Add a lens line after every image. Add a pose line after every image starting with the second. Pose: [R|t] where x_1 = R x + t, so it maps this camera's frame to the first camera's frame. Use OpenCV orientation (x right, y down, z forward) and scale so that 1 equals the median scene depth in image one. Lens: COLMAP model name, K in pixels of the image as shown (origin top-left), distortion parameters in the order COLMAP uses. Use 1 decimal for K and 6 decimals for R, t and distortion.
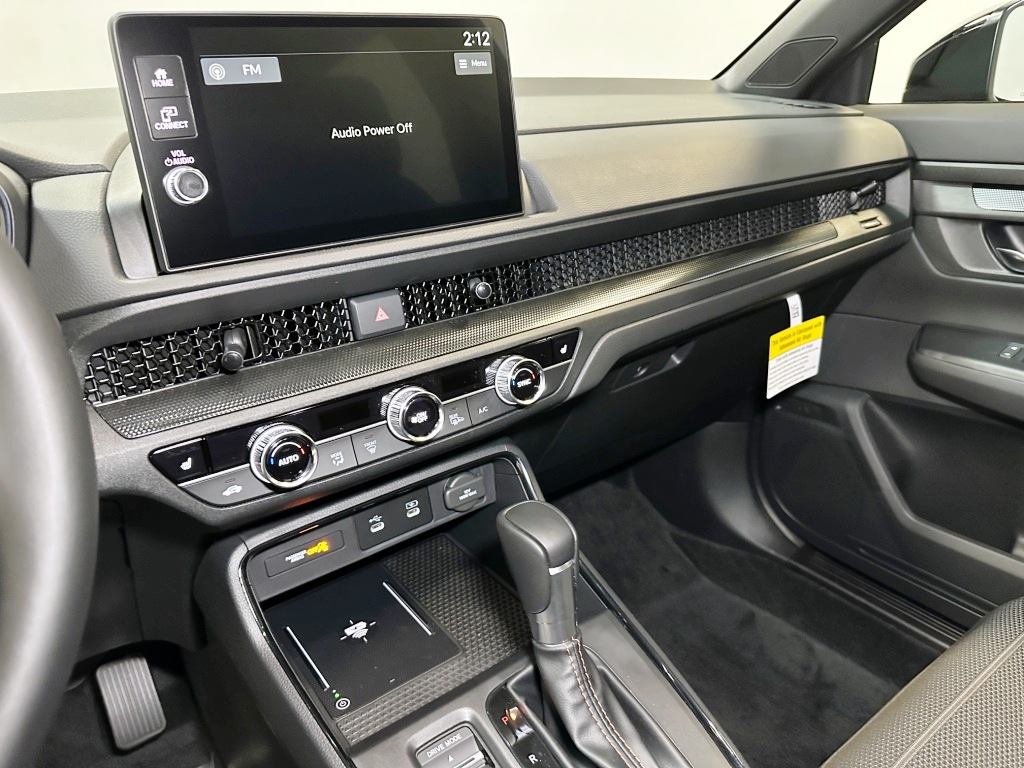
lens RADIAL K [[708.7, 0, 512.0], [0, 708.7, 384.0], [0, 0, 1]] dist [0.040597, -0.086557]
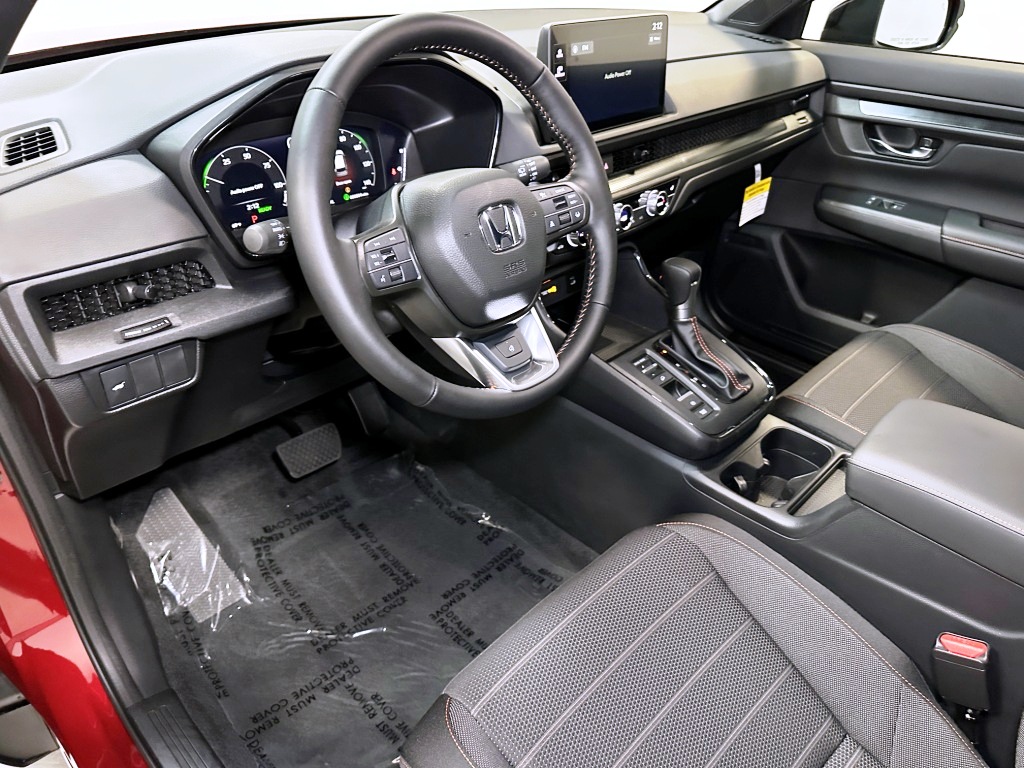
lens RADIAL K [[708.7, 0, 512.0], [0, 708.7, 384.0], [0, 0, 1]] dist [0.040597, -0.086557]
pose [[0.983811, -0.027415, 0.177100, -0.480462], [-0.004139, 0.984490, 0.175389, 0.093642], [-0.179162, -0.173283, 0.968439, -0.606101]]
